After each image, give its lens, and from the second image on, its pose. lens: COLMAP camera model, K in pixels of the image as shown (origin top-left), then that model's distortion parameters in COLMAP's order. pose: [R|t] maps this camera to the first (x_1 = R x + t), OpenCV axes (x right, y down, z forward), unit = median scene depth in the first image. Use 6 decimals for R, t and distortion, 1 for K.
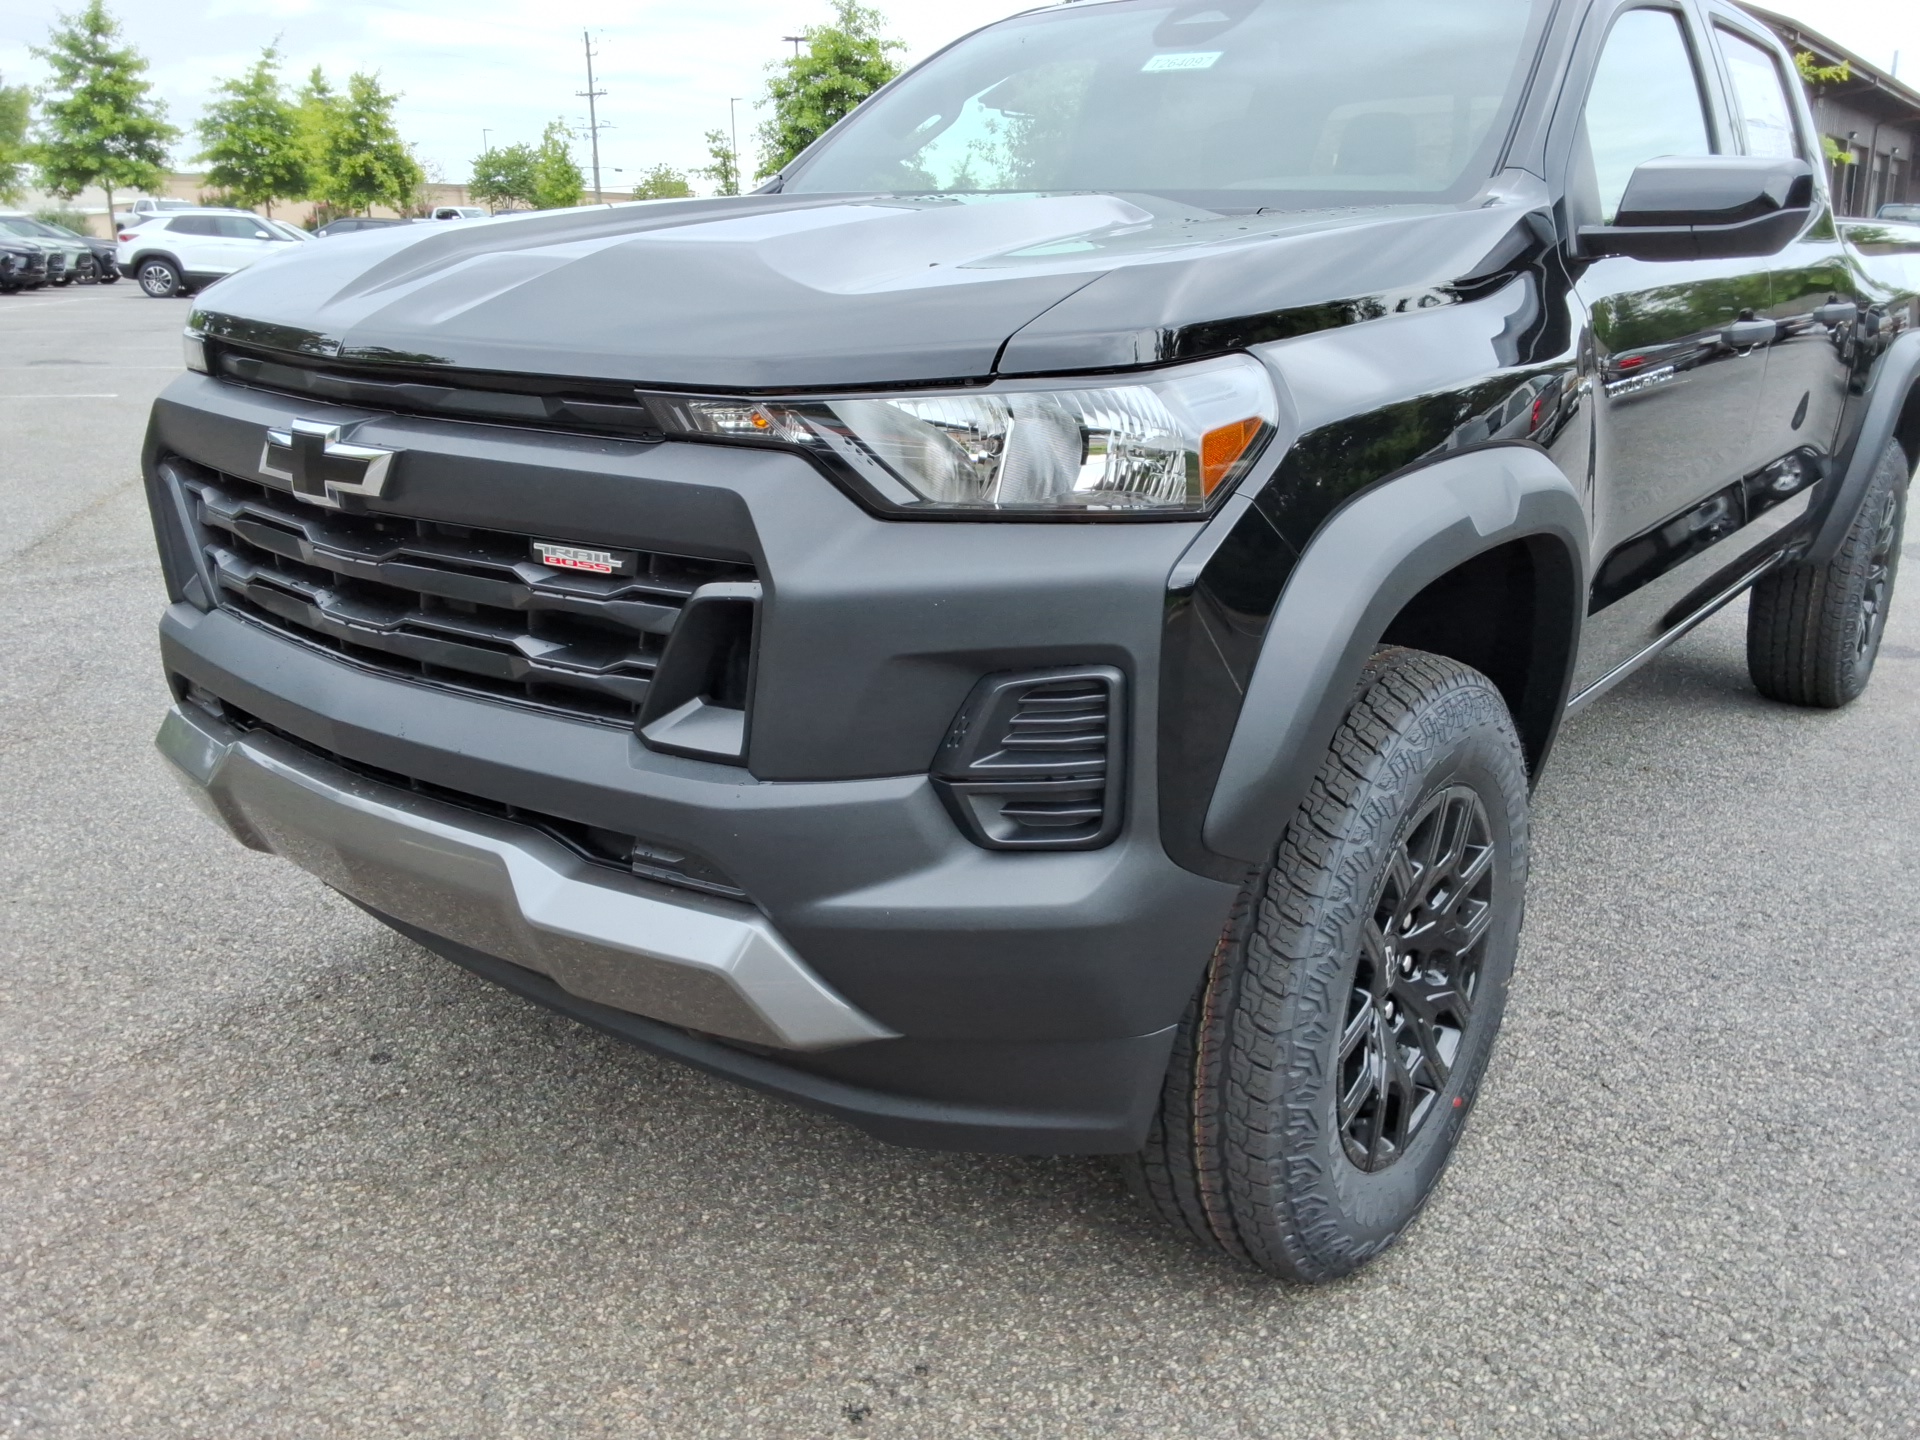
lens RADIAL K [[1540.9, 0, 968.0], [0, 1540.9, 720.7], [0, 0, 1]] dist [0.084691, -0.126126]
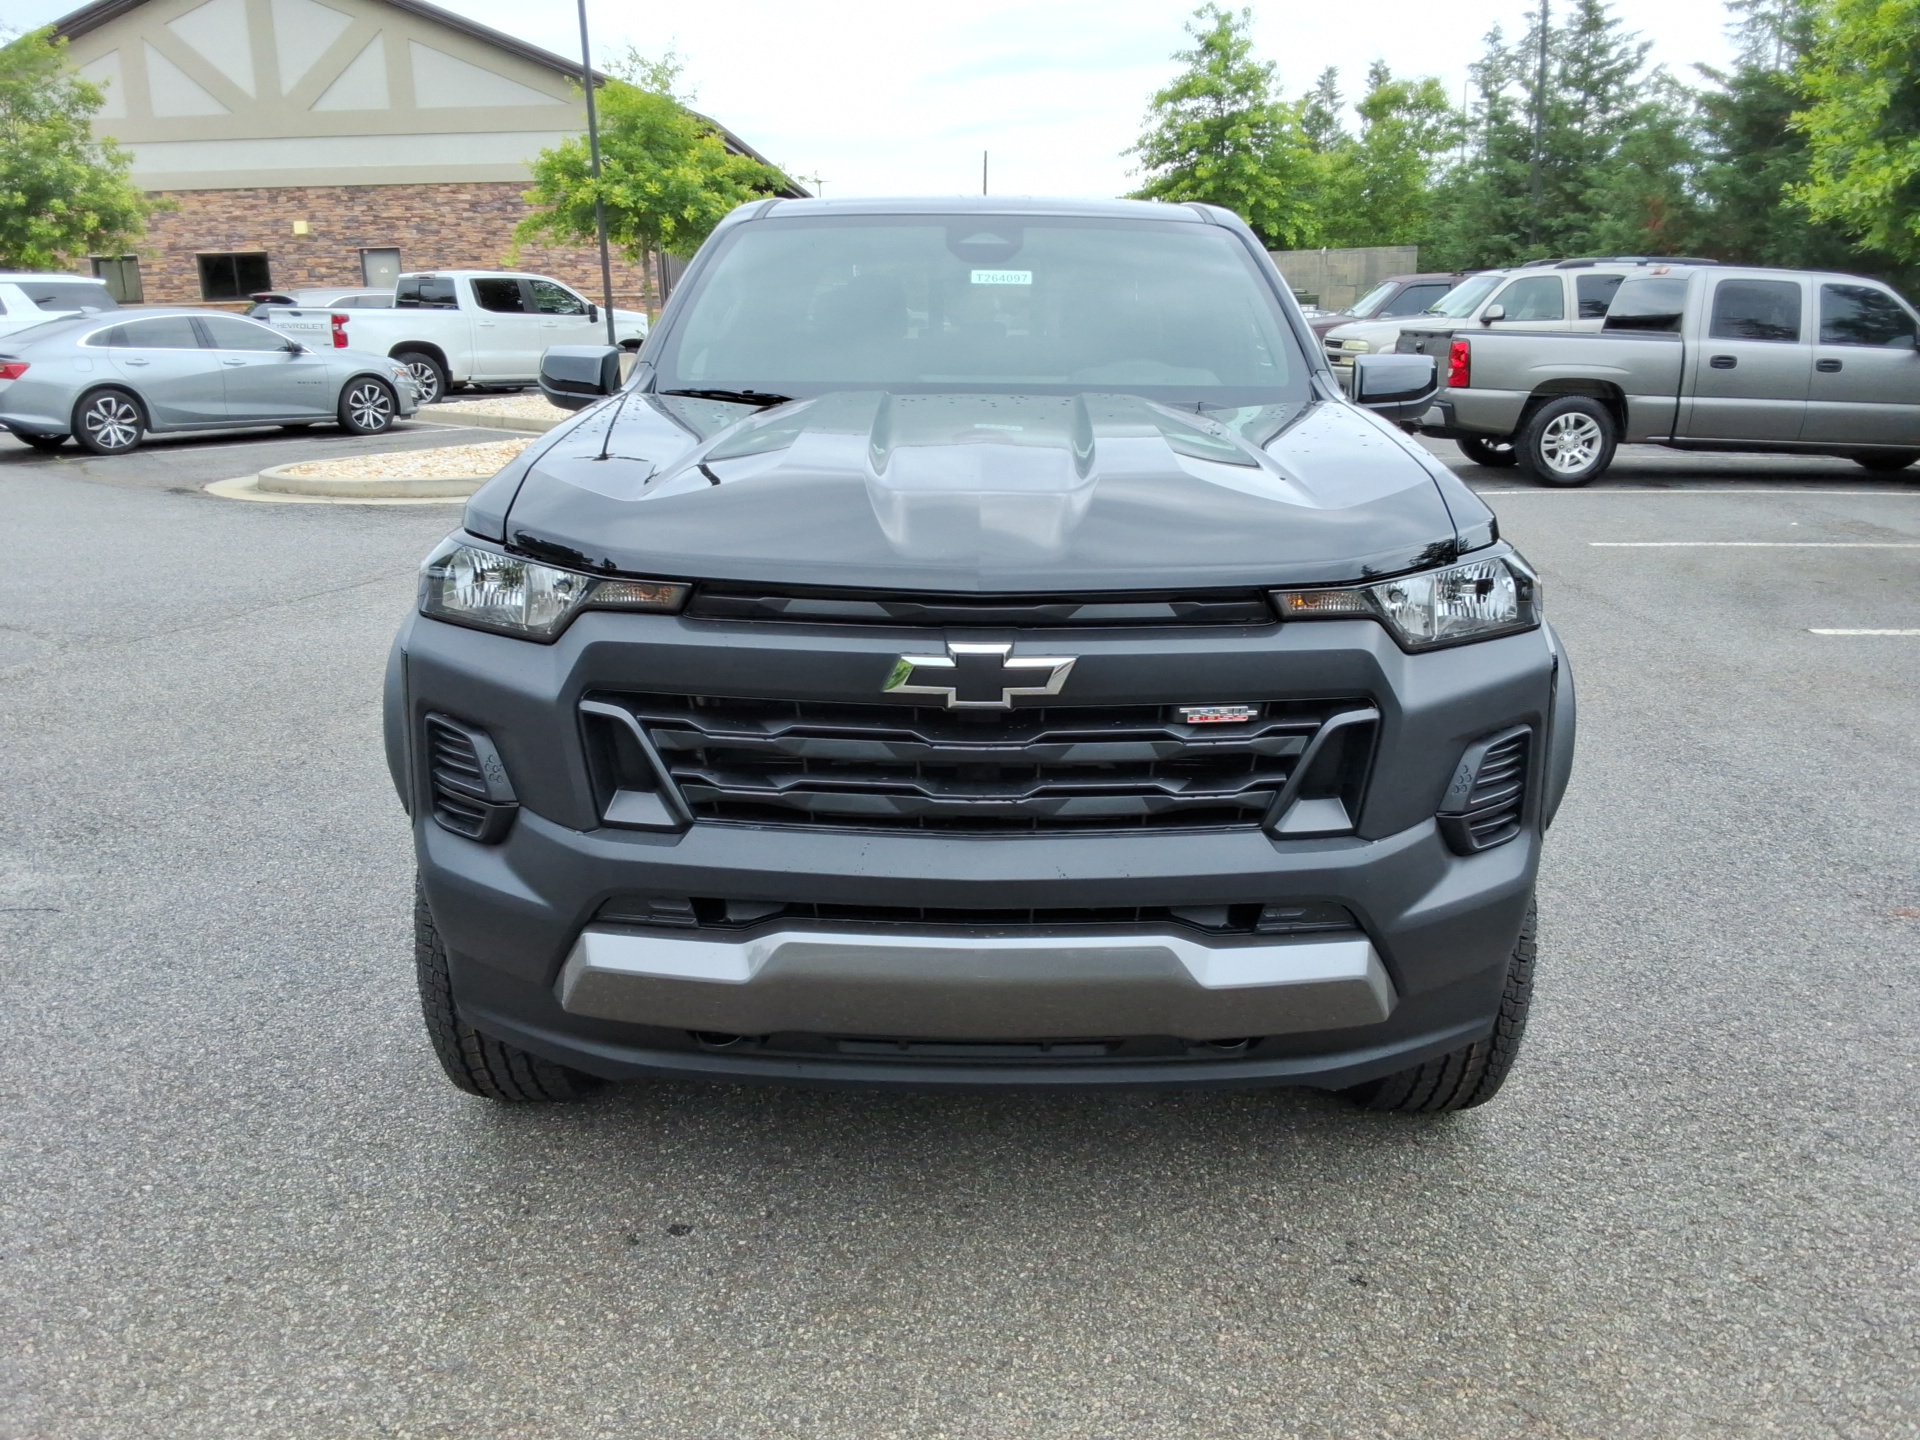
lens RADIAL K [[1540.9, 0, 968.0], [0, 1540.9, 720.7], [0, 0, 1]] dist [0.084691, -0.126126]
pose [[0.799702, -0.165649, 0.577093, -1.067047], [0.186569, 0.982164, 0.023384, -0.150701], [-0.570673, 0.088968, 0.816343, 0.002951]]
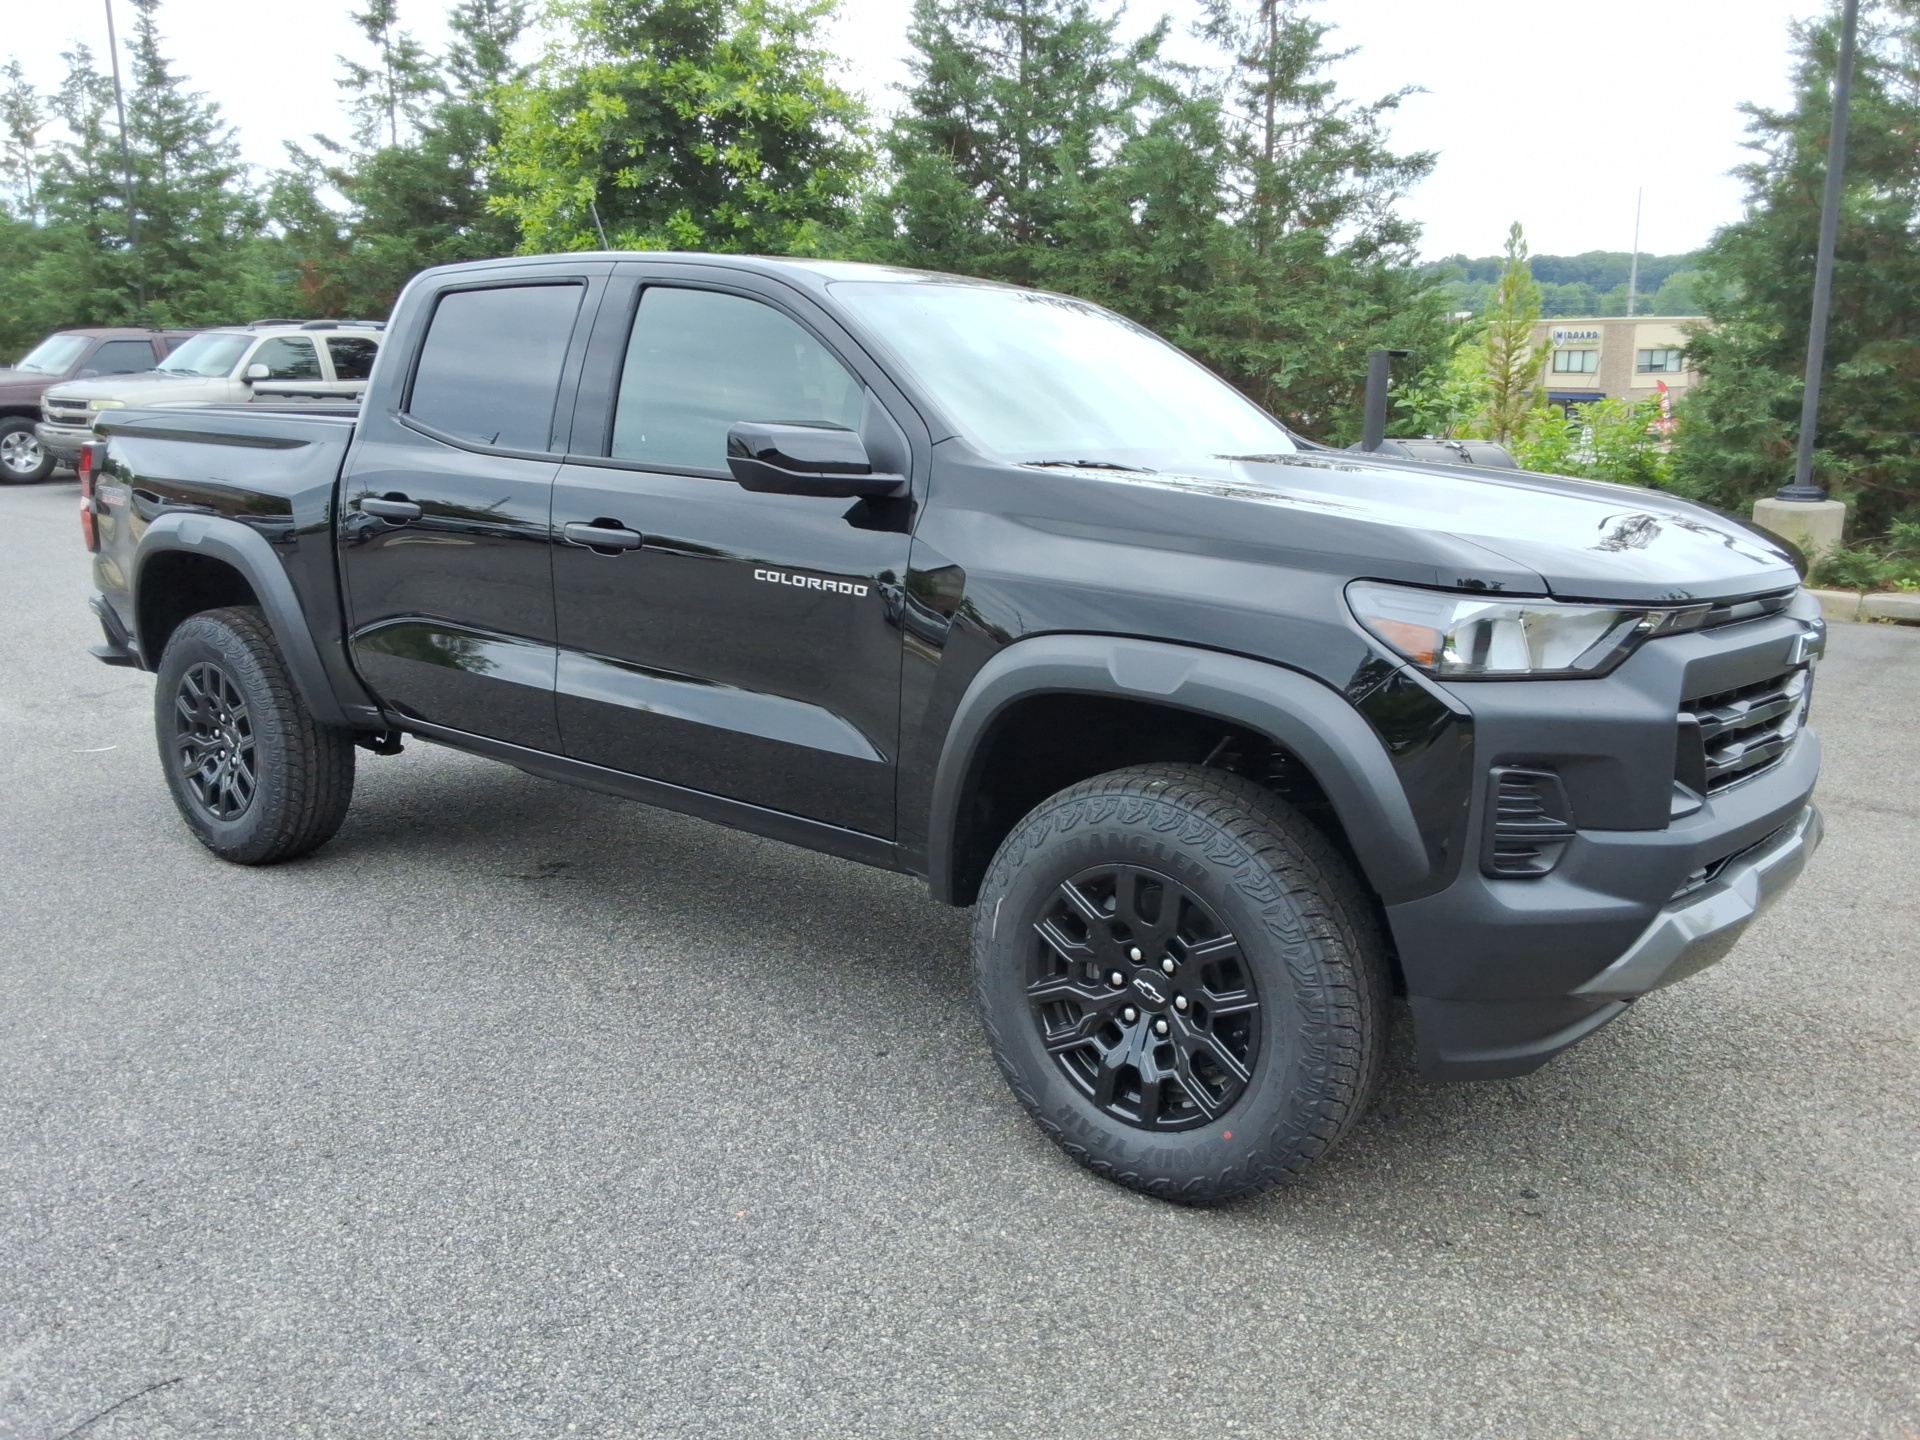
lens RADIAL K [[1577.3, 0, 985.7], [0, 1577.3, 716.6], [0, 0, 1]] dist [0.001376, -0.018397]
pose [[-0.001827, -0.221789, 0.975093, -2.002498], [0.283536, 0.934963, 0.213193, -0.668570], [-0.958960, 0.276864, 0.061177, 1.688576]]
